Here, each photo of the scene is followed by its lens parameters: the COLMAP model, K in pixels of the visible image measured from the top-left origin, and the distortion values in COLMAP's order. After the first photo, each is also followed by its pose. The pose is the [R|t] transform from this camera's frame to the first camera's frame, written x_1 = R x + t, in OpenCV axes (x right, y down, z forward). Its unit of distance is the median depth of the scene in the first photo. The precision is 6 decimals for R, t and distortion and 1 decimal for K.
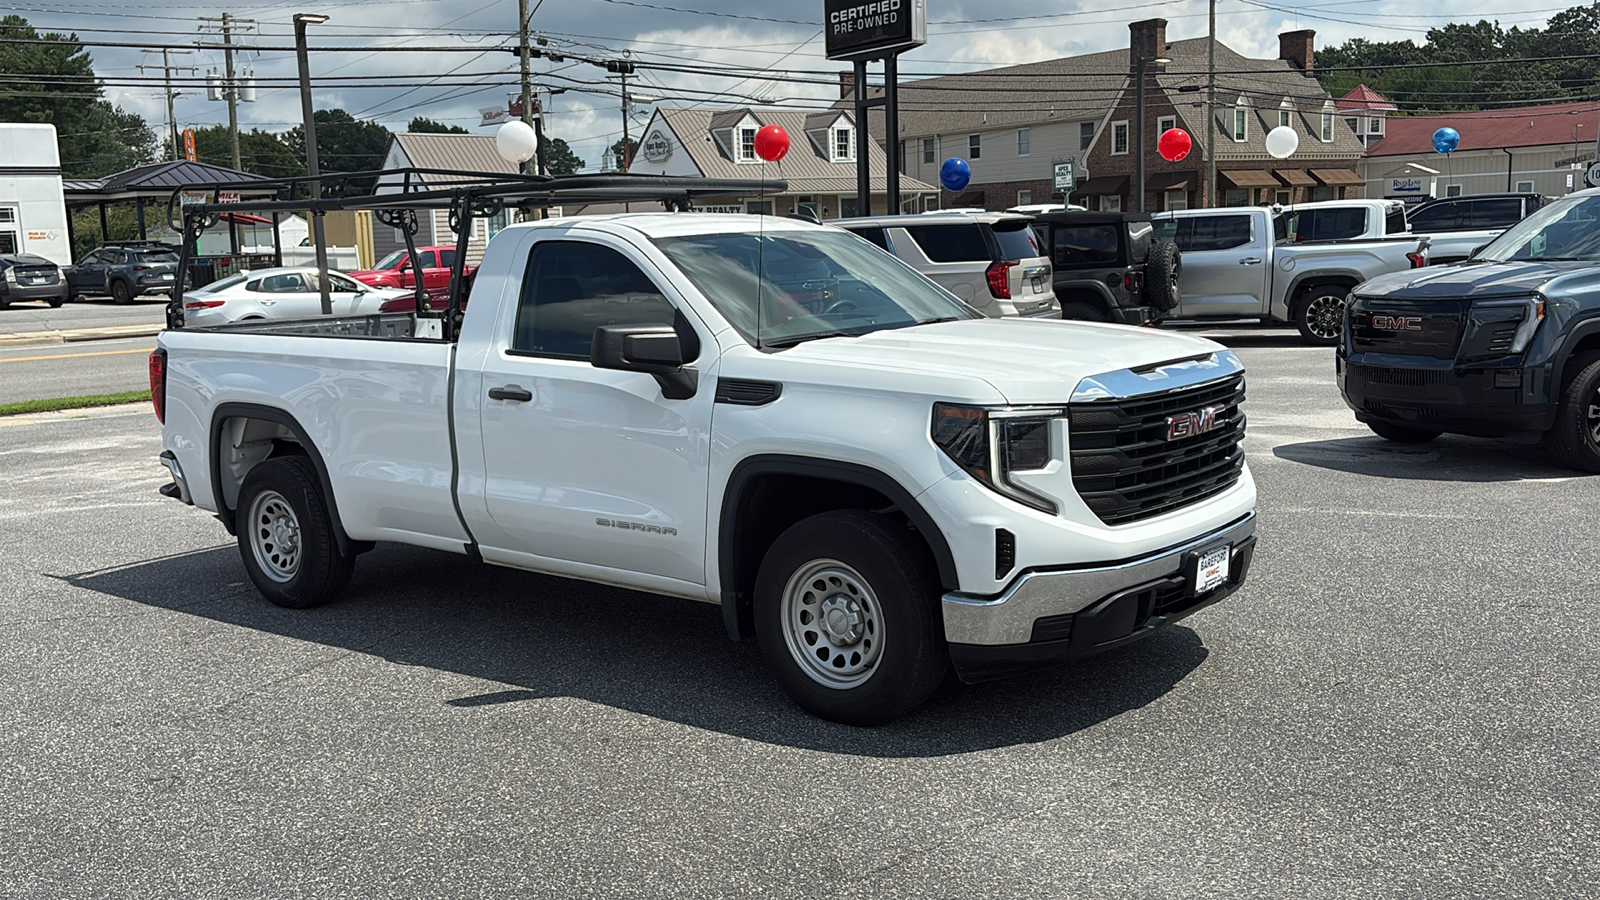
lens RADIAL K [[1466.9, 0, 777.0], [0, 1466.9, 474.8], [0, 0, 1]] dist [0.067570, -0.079364]
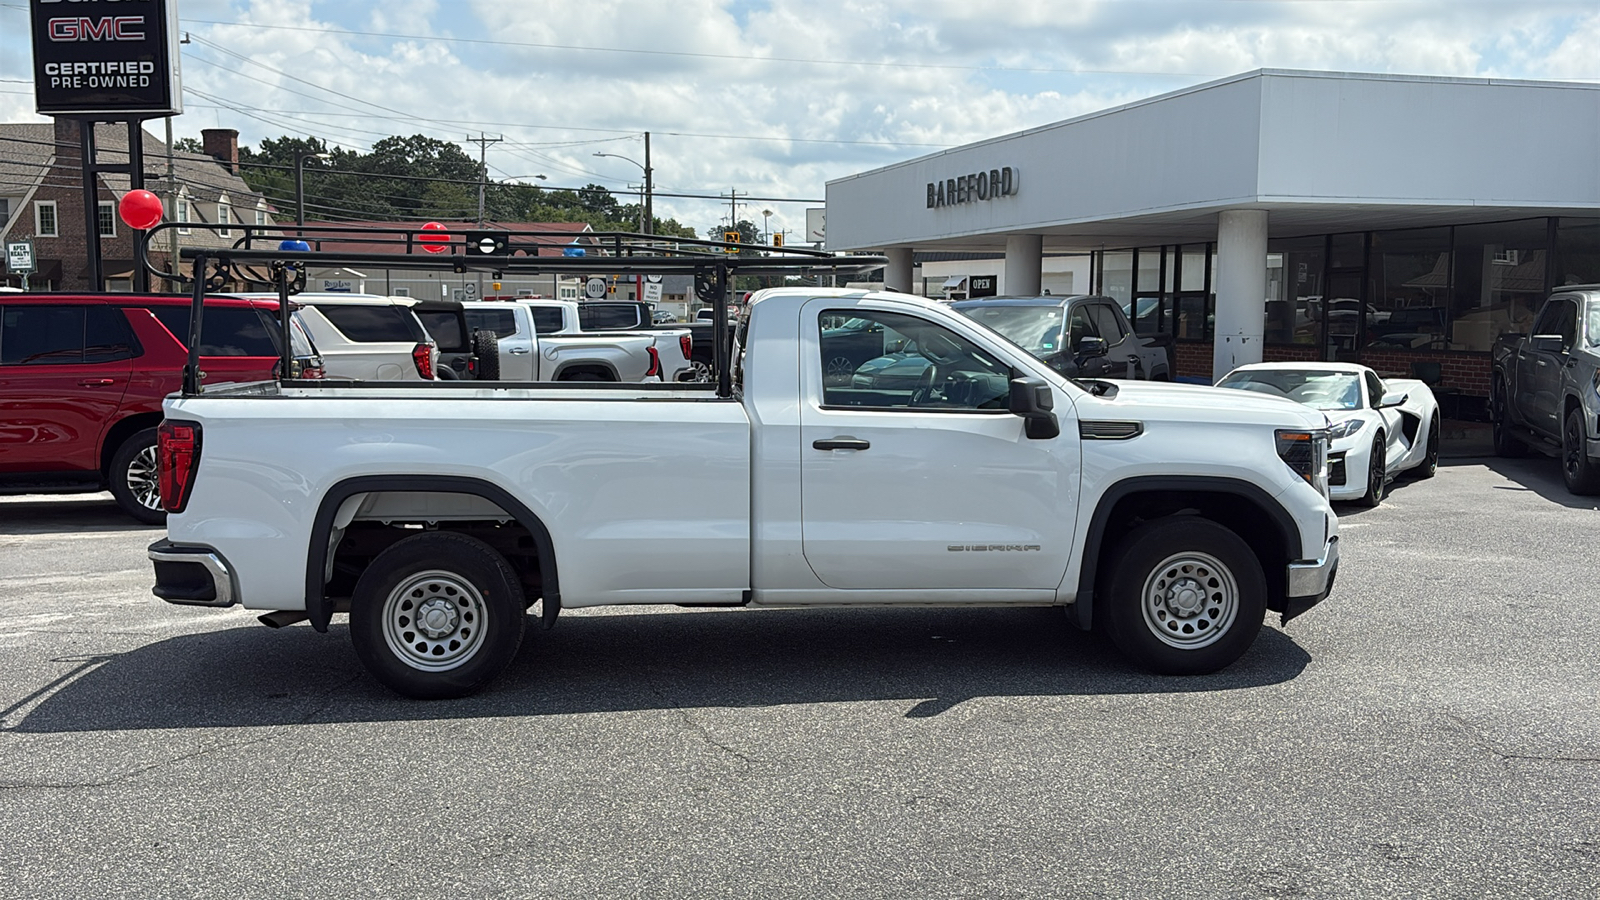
lens RADIAL K [[1487.2, 0, 793.7], [0, 1487.2, 469.3], [0, 0, 1]] dist [0.031312, 0.002786]
pose [[0.719522, -0.036519, 0.693509, -0.877285], [0.084875, 0.995755, -0.035624, 0.000521], [-0.689264, 0.084493, 0.719566, 0.195938]]
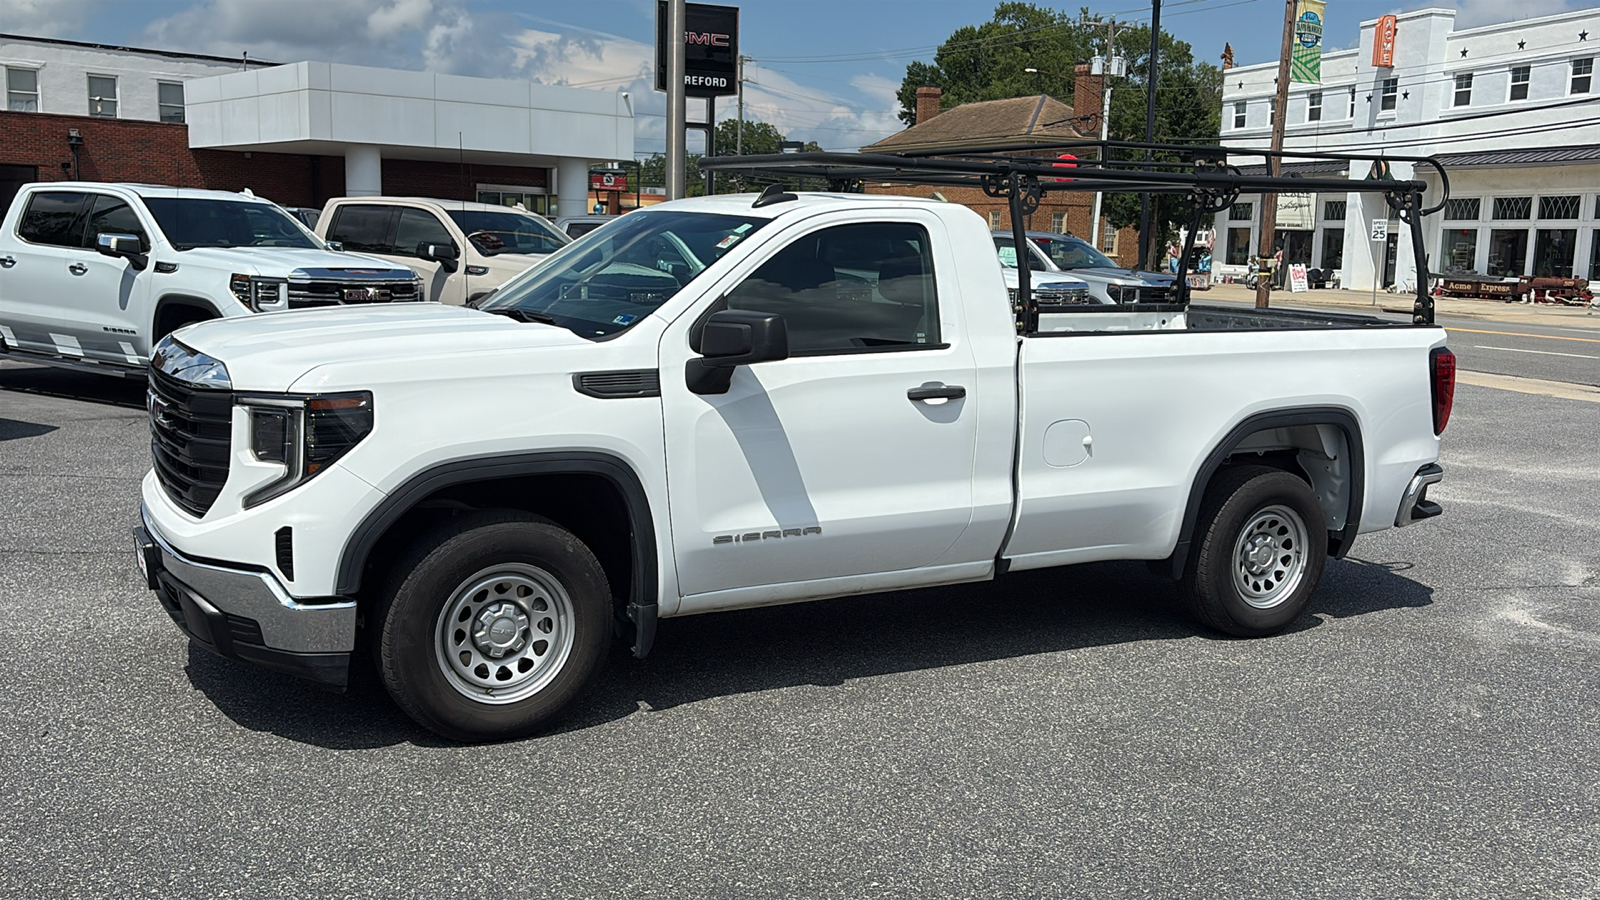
lens RADIAL K [[1484.3, 0, 800.0], [0, 1484.3, 450.0], [0, 0, 1]] dist [0.066547, -0.096145]
pose [[-0.354522, 0.160435, -0.921181, 0.796391], [-0.169104, 0.957924, 0.231915, -0.235269], [0.919629, 0.237994, -0.312475, 1.299242]]
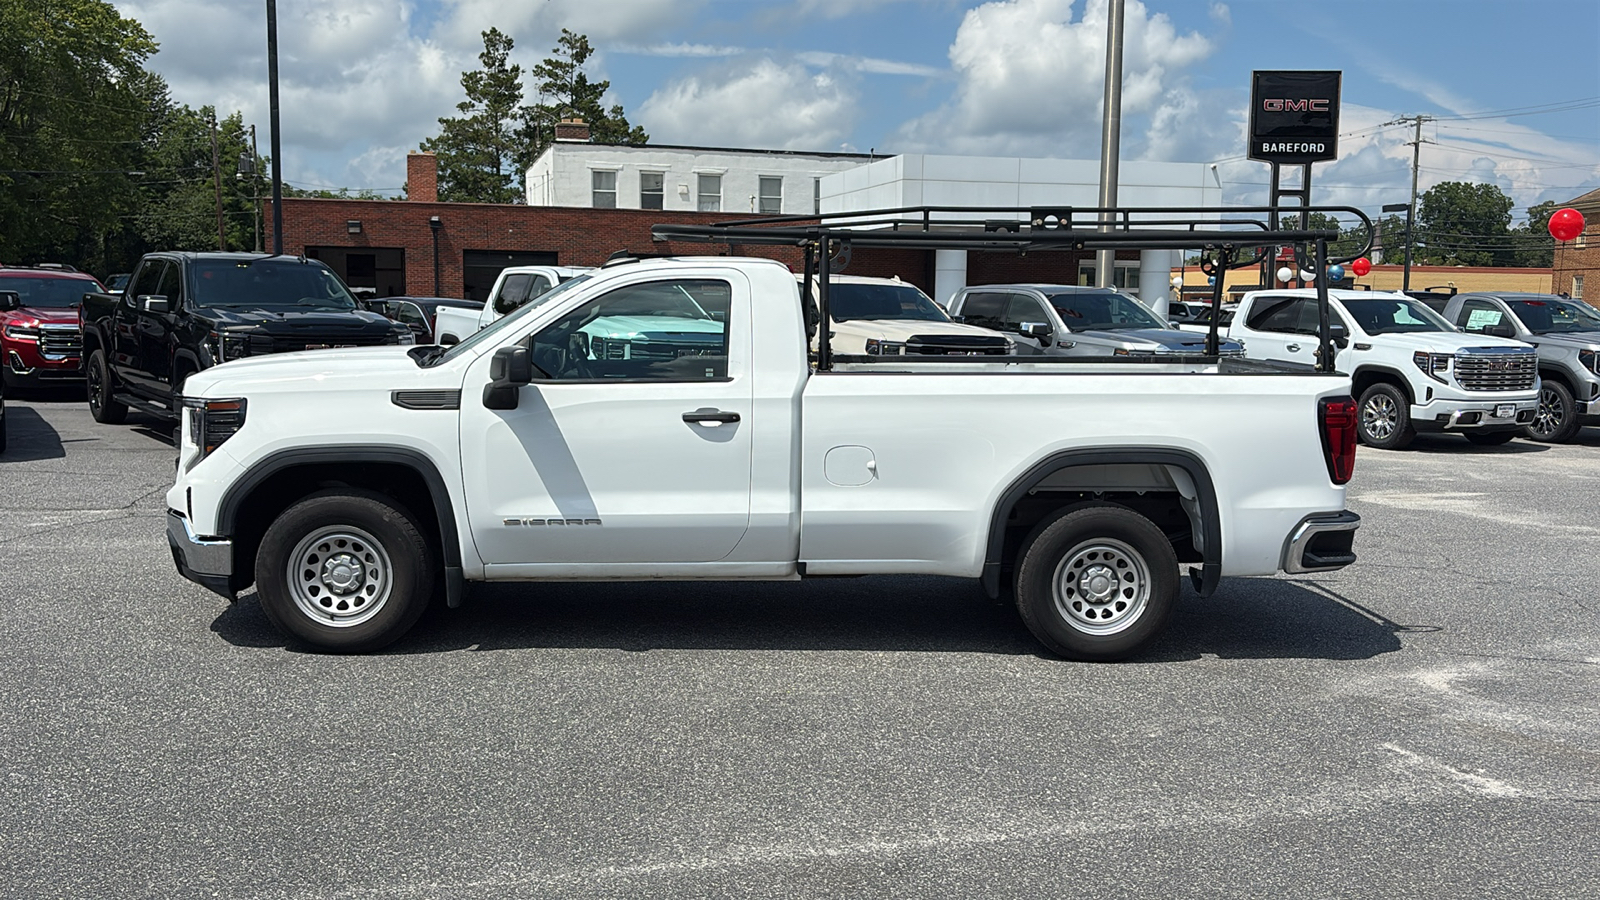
lens RADIAL K [[1484.3, 0, 800.0], [0, 1484.3, 450.0], [0, 0, 1]] dist [0.066547, -0.096145]
pose [[-0.732560, 0.096171, -0.673875, 0.643165], [-0.100085, 0.963992, 0.246377, -0.318659], [0.673305, 0.247931, -0.696557, 1.844087]]
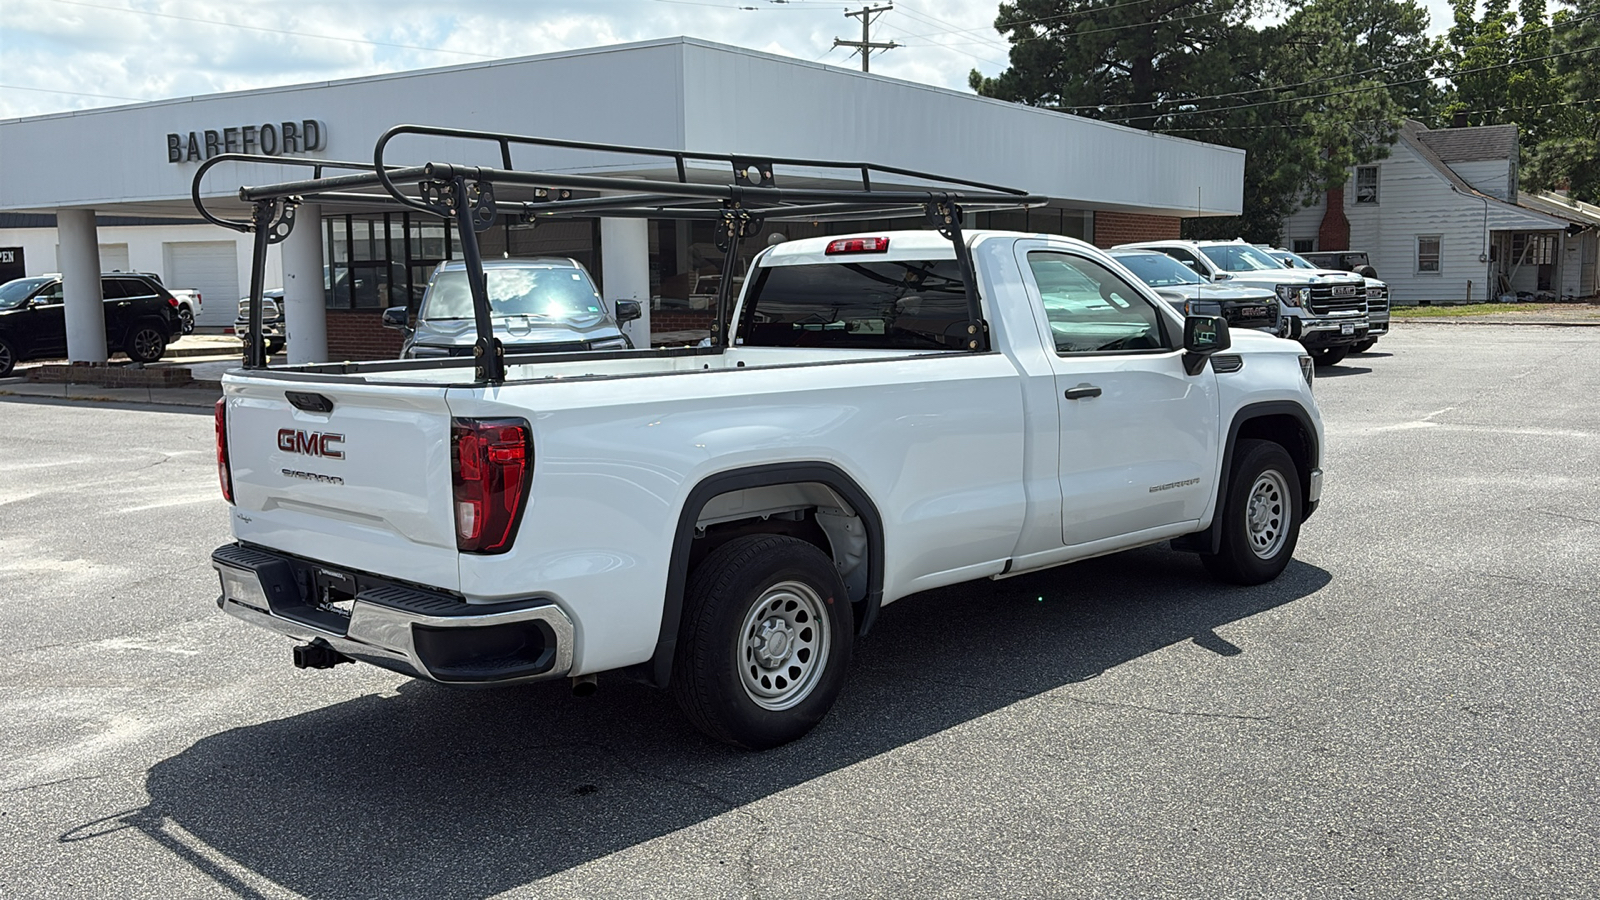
lens RADIAL K [[1484.3, 0, 800.0], [0, 1484.3, 450.0], [0, 0, 1]] dist [0.066547, -0.096145]
pose [[0.111439, -0.080295, 0.990522, -1.130345], [0.174795, 0.982775, 0.060001, -0.101352], [-0.978278, 0.166452, 0.123554, 0.956388]]
